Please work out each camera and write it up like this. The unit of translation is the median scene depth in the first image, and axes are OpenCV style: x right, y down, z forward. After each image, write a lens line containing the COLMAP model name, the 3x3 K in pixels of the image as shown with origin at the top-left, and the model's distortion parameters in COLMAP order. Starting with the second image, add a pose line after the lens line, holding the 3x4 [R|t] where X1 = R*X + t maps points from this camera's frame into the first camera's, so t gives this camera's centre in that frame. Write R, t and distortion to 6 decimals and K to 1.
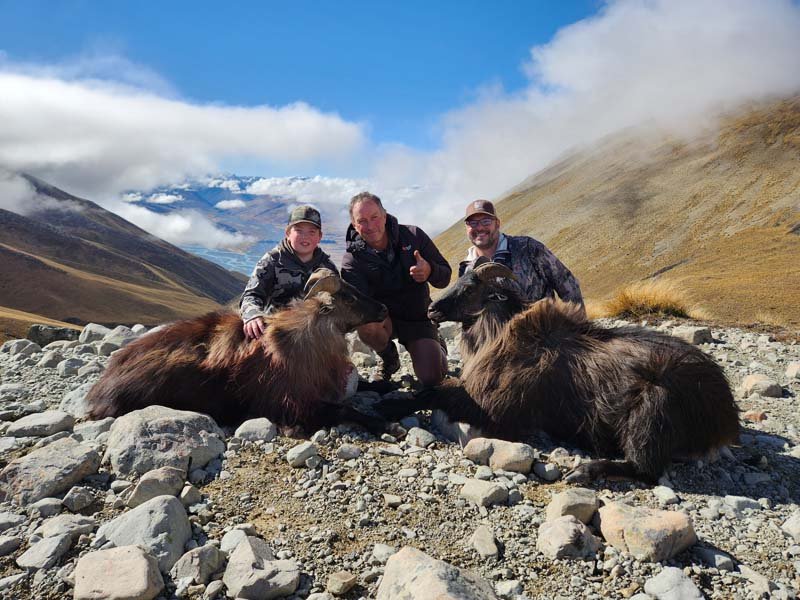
lens RADIAL K [[535.4, 0, 399.3], [0, 535.4, 300.7], [0, 0, 1]] dist [0.046304, 0.001466]
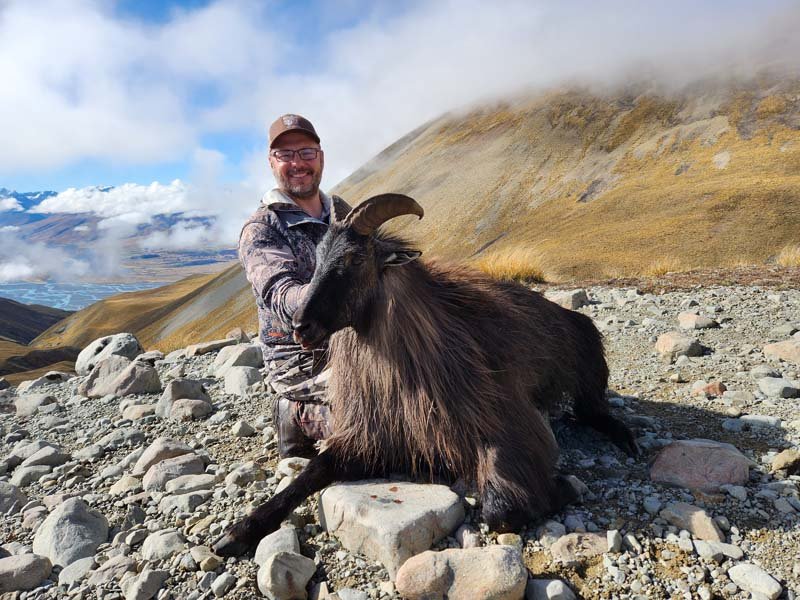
lens RADIAL K [[535.4, 0, 400.4], [0, 535.4, 299.9], [0, 0, 1]] dist [0.046304, 0.001466]
pose [[0.948908, -0.146449, 0.279510, 0.006851], [0.145267, 0.989075, 0.025057, -0.001154], [-0.280126, 0.016827, 0.959816, 0.177919]]
